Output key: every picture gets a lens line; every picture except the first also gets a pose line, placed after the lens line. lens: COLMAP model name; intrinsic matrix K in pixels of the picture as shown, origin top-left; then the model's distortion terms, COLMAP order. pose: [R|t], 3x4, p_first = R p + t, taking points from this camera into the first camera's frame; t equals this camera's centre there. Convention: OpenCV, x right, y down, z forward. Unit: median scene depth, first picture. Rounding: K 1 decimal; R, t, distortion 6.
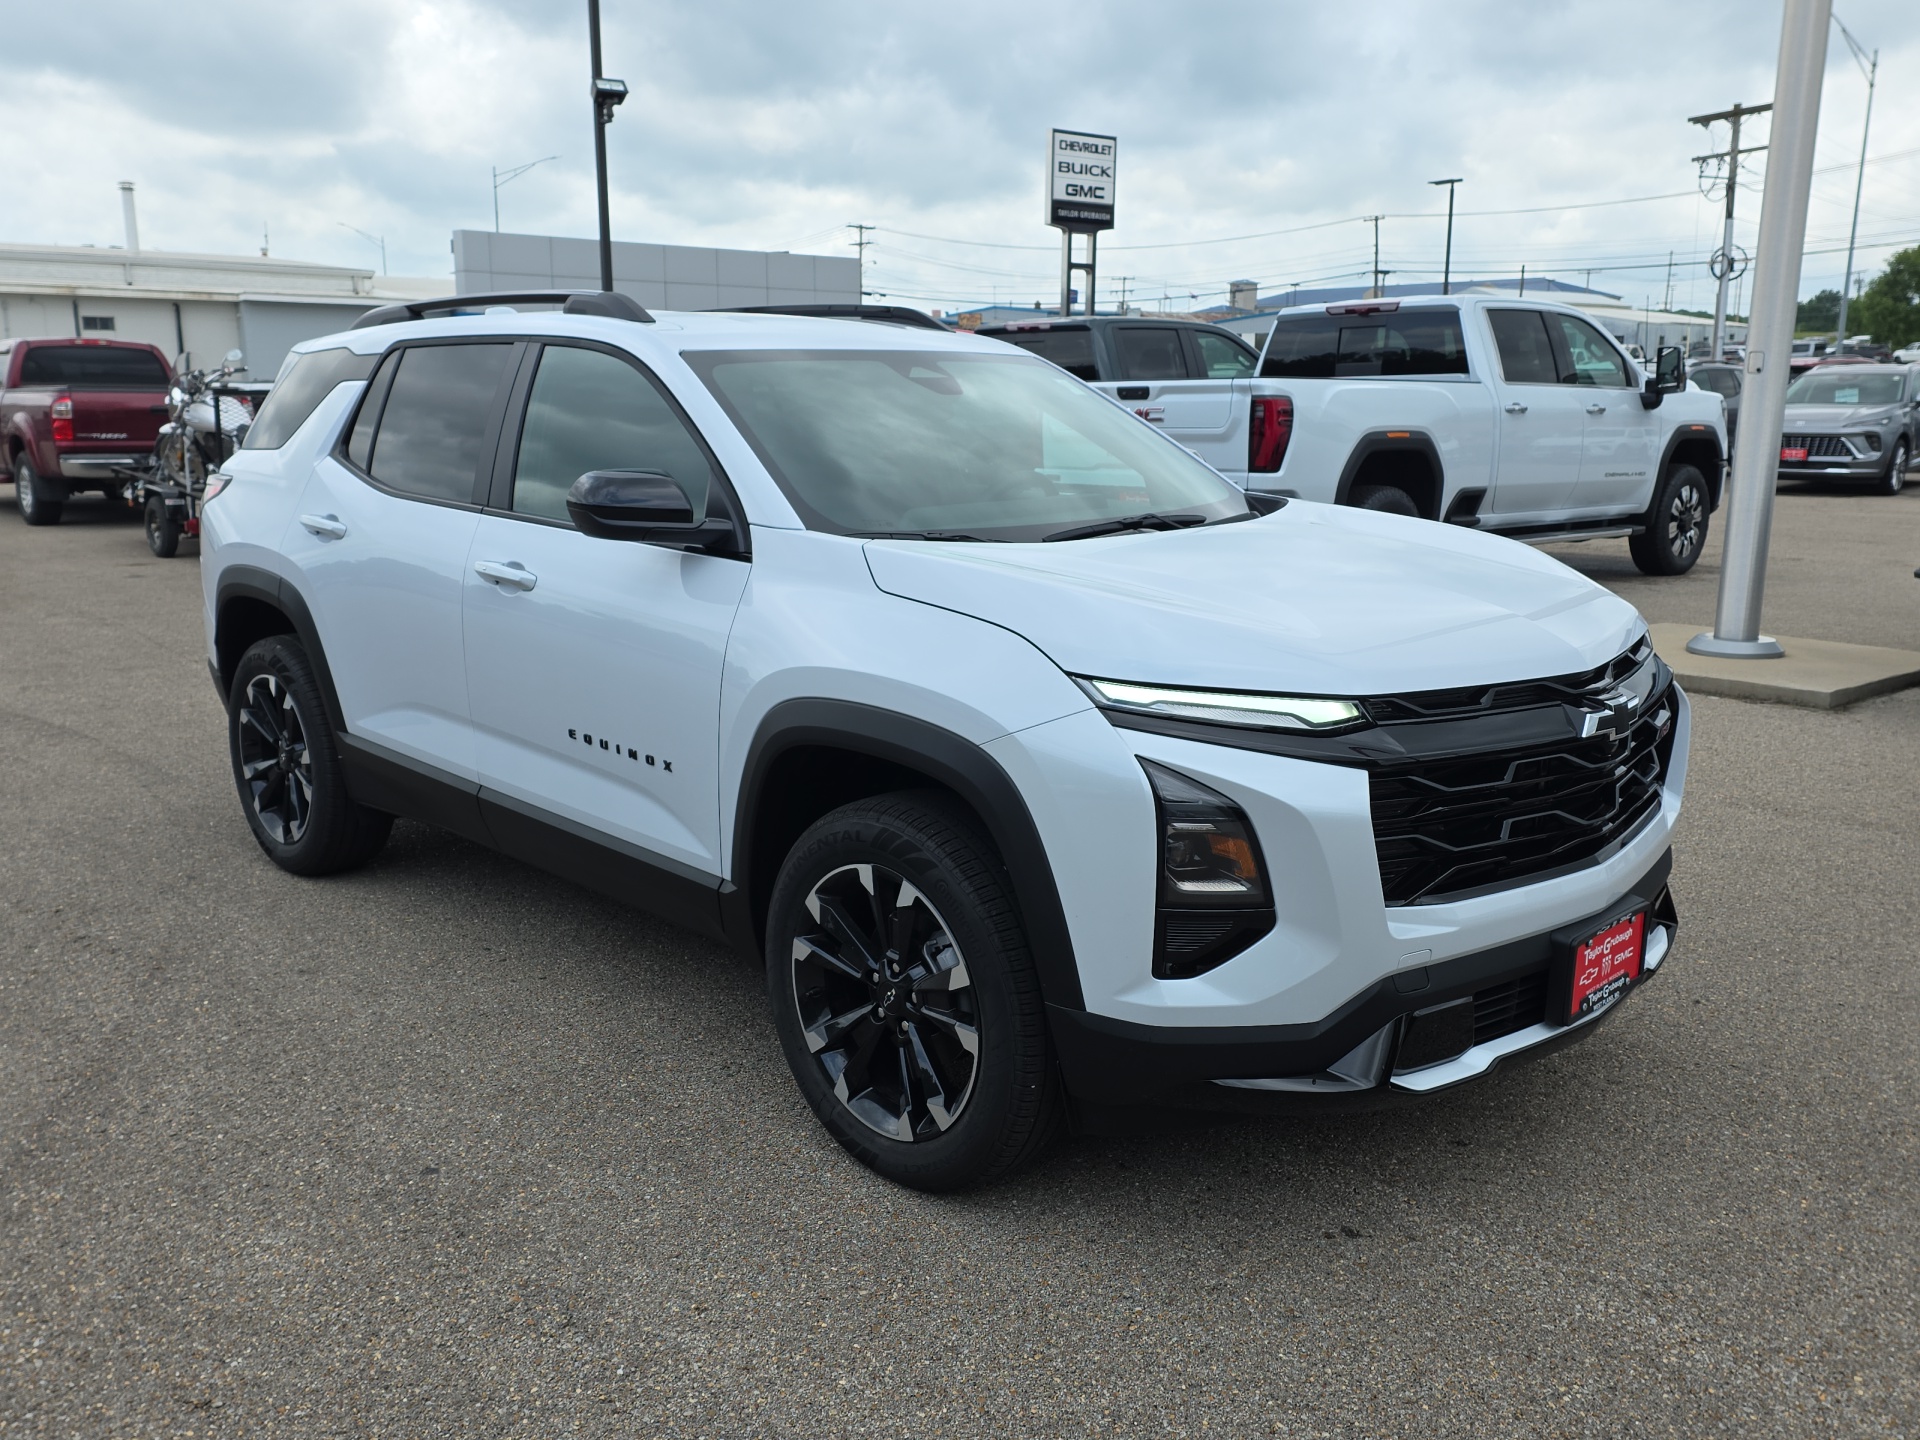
lens RADIAL K [[1604.8, 0, 955.2], [0, 1604.8, 691.9], [0, 0, 1]] dist [0.151924, -0.211410]
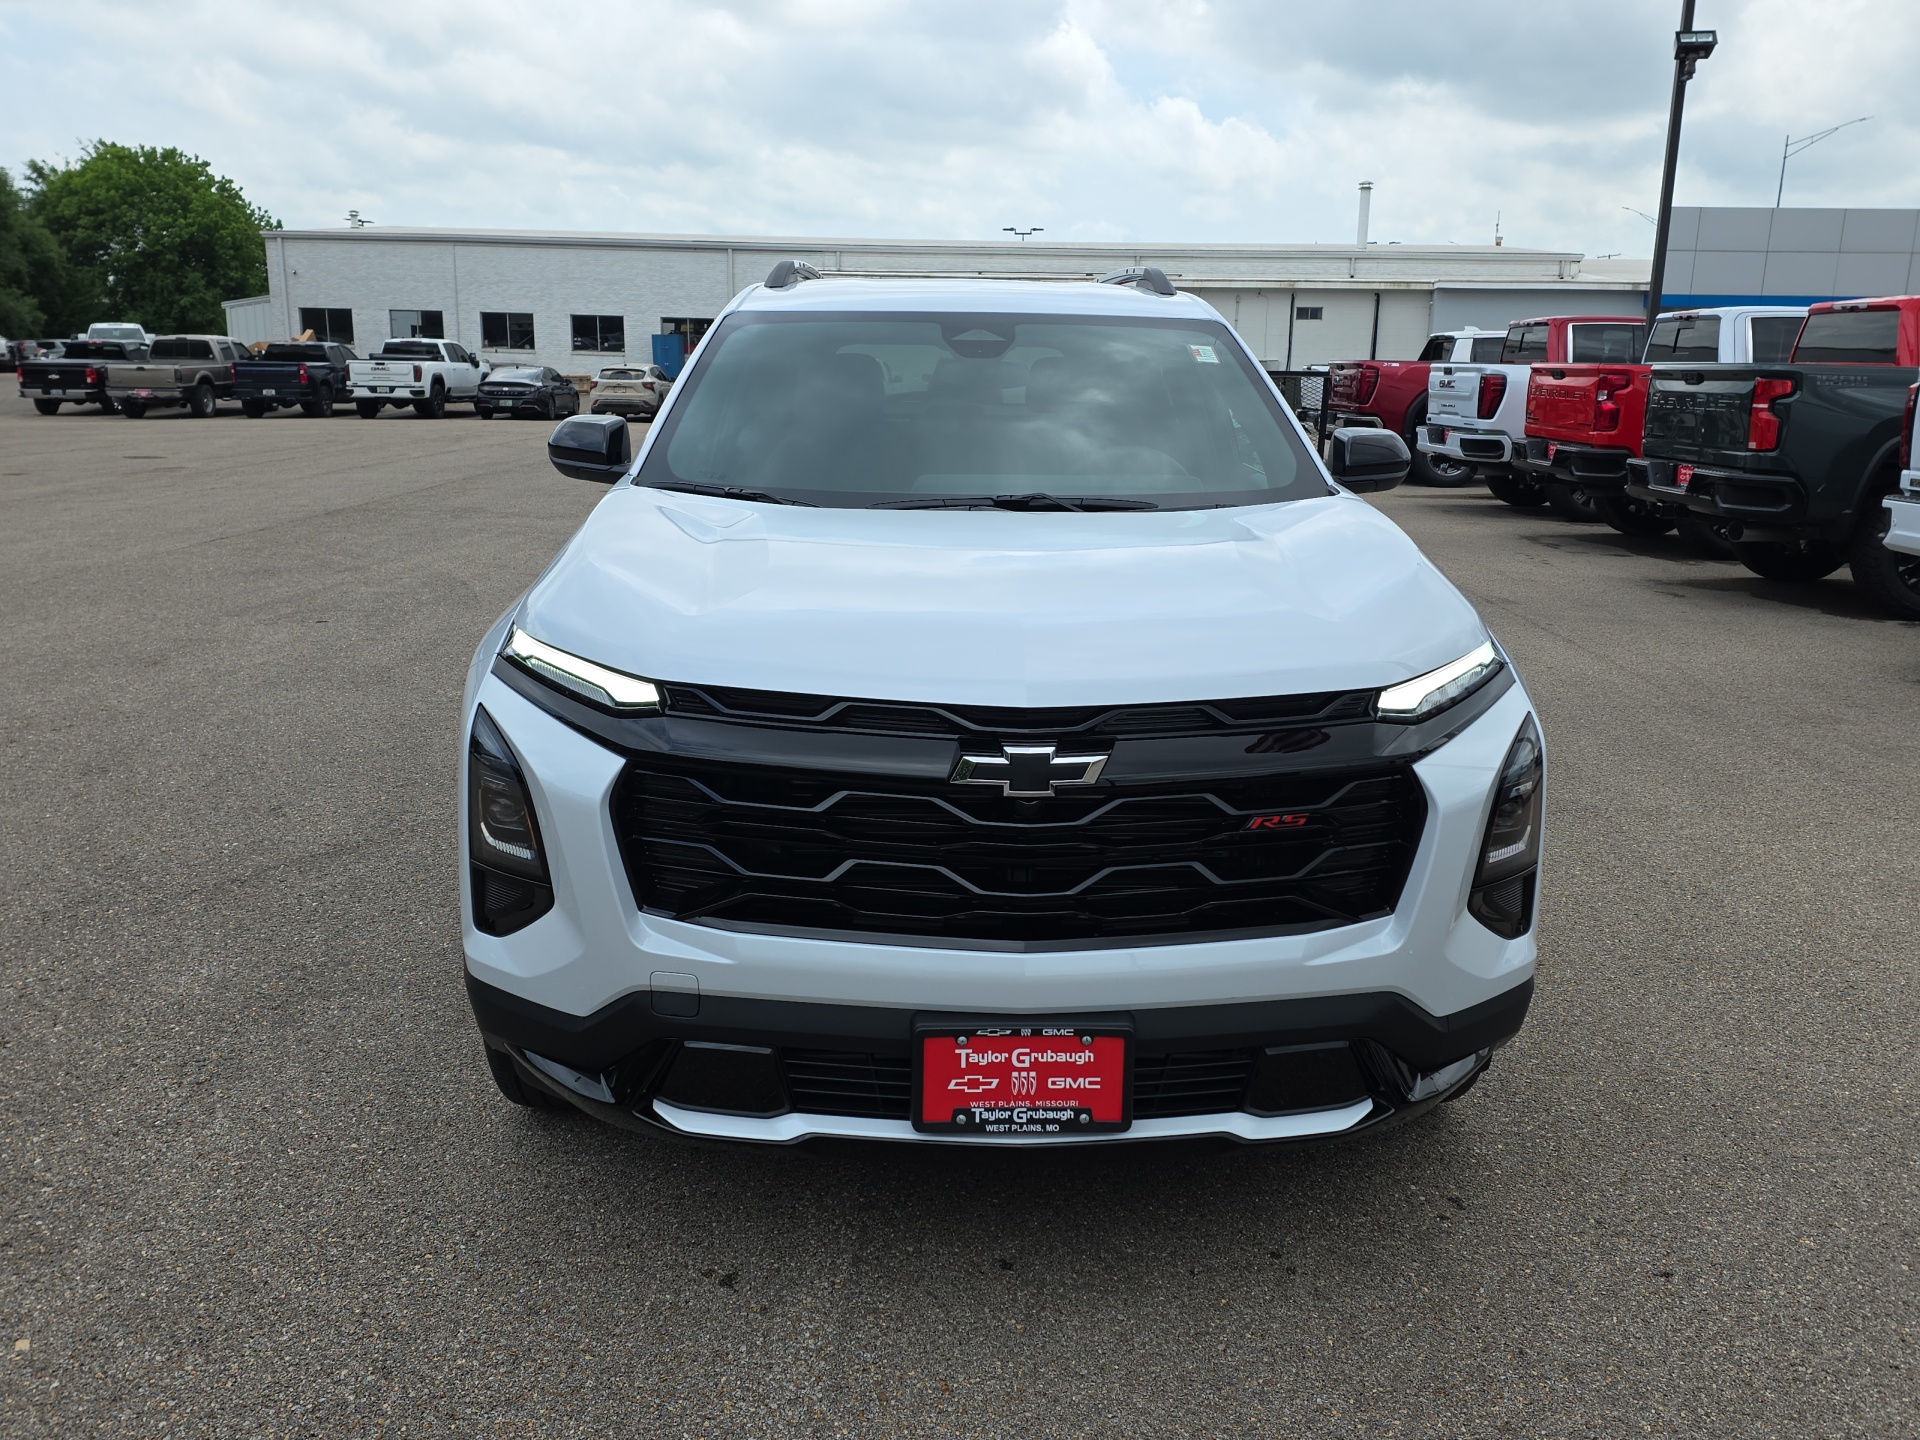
lens RADIAL K [[1604.8, 0, 955.2], [0, 1604.8, 691.9], [0, 0, 1]] dist [0.151924, -0.211410]
pose [[0.736308, 0.152203, -0.659306, 0.296803], [-0.147392, 0.987053, 0.063258, -0.022055], [0.660398, 0.050599, 0.749209, 0.132575]]
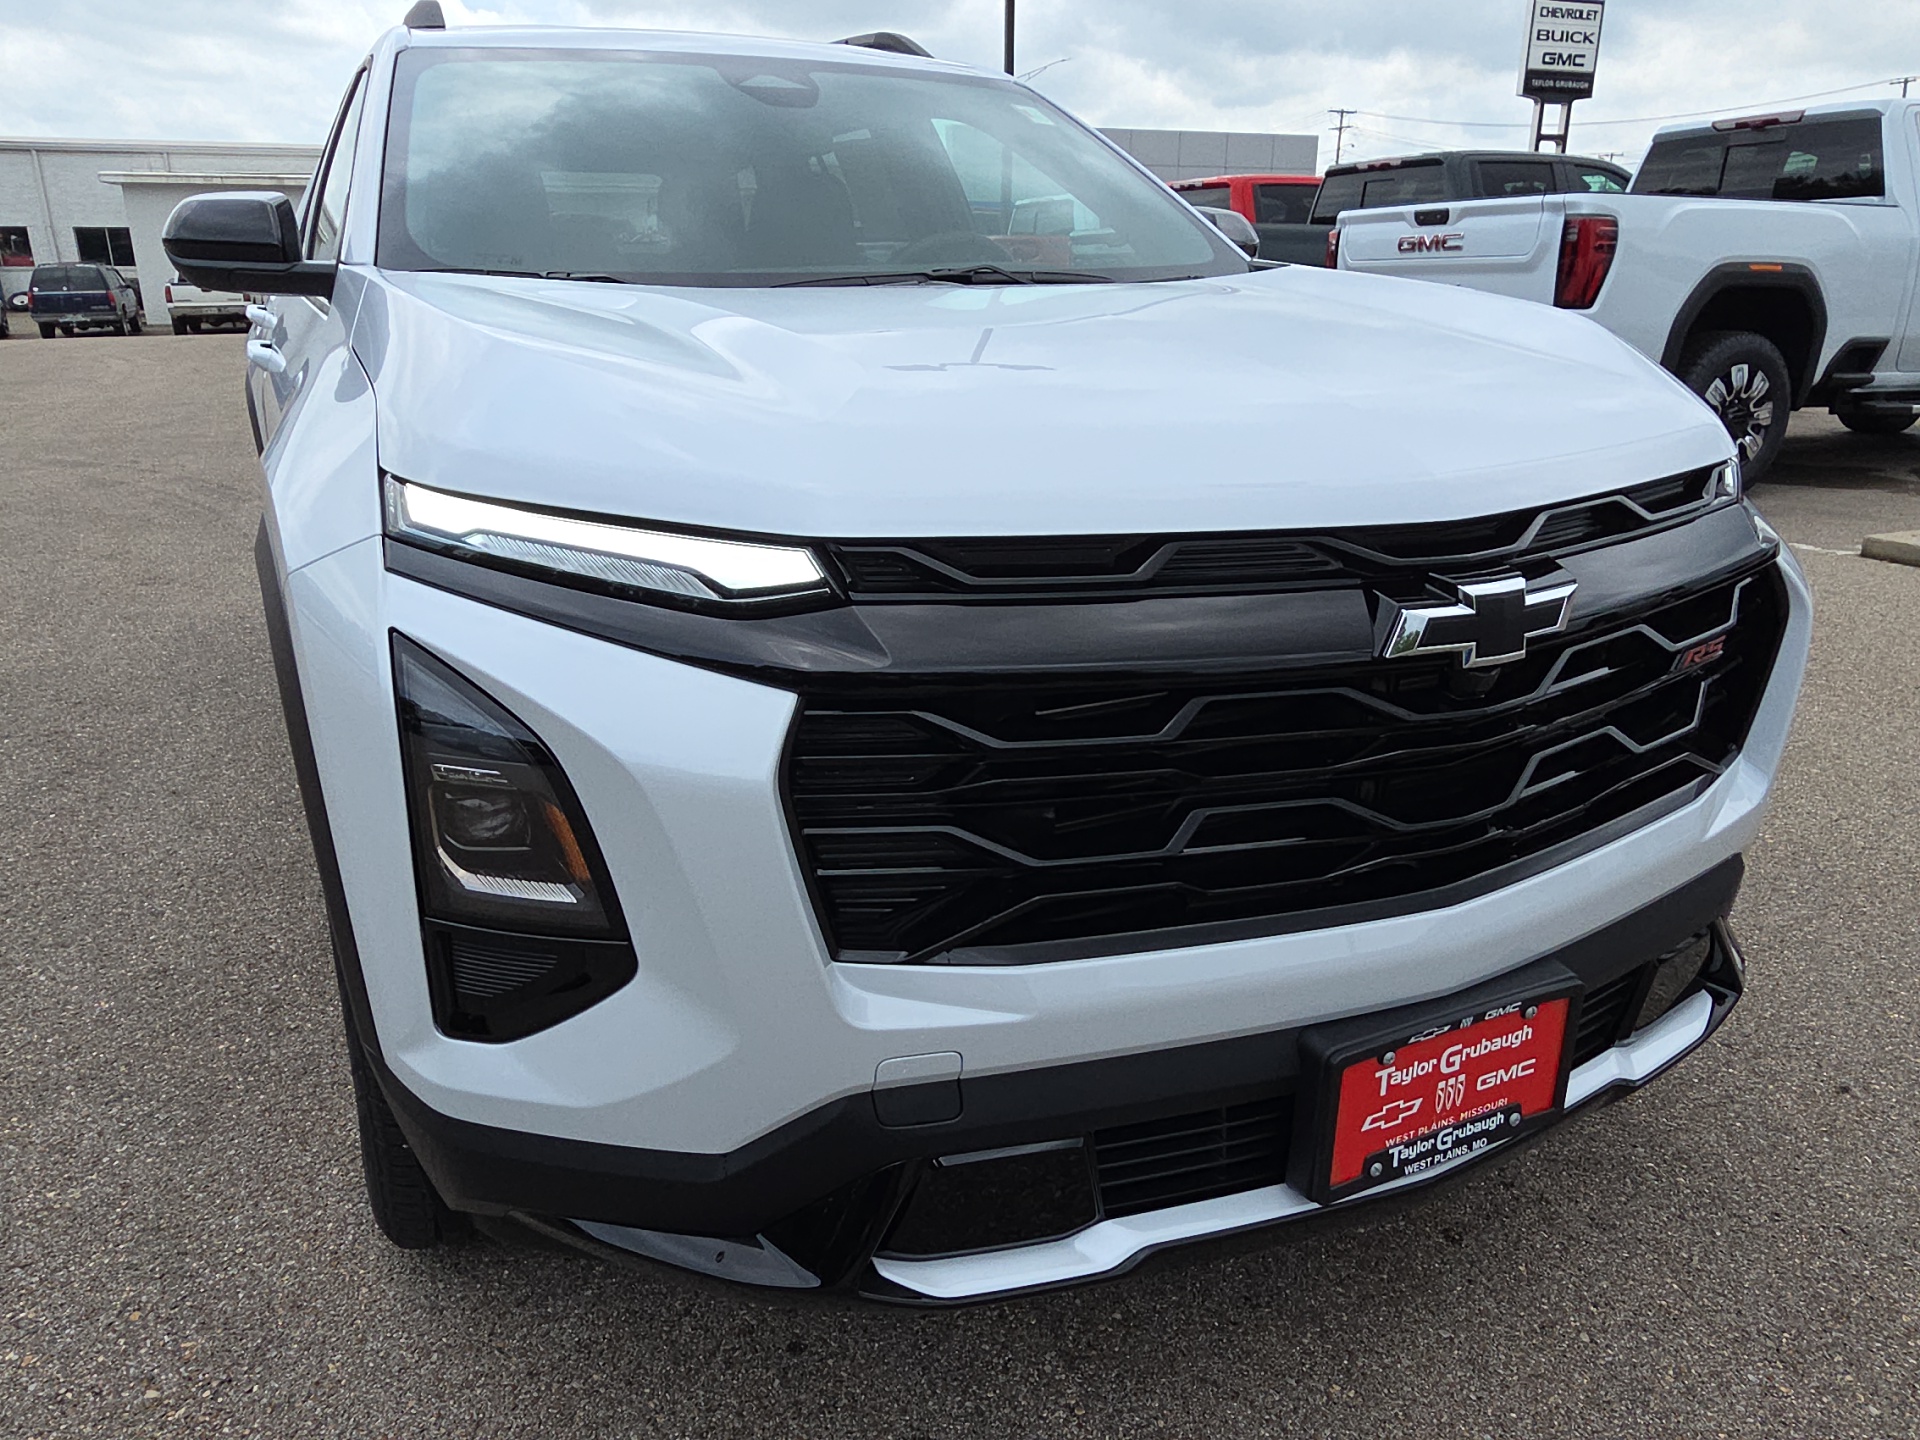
lens RADIAL K [[1392.3, 0, 950.1], [0, 1392.3, 718.6], [0, 0, 1]] dist [0.008058, -0.002937]
pose [[0.946598, 0.095178, -0.308048, 0.128544], [-0.057180, 0.989847, 0.130126, -0.000111], [0.317306, -0.105563, 0.942430, 0.187471]]
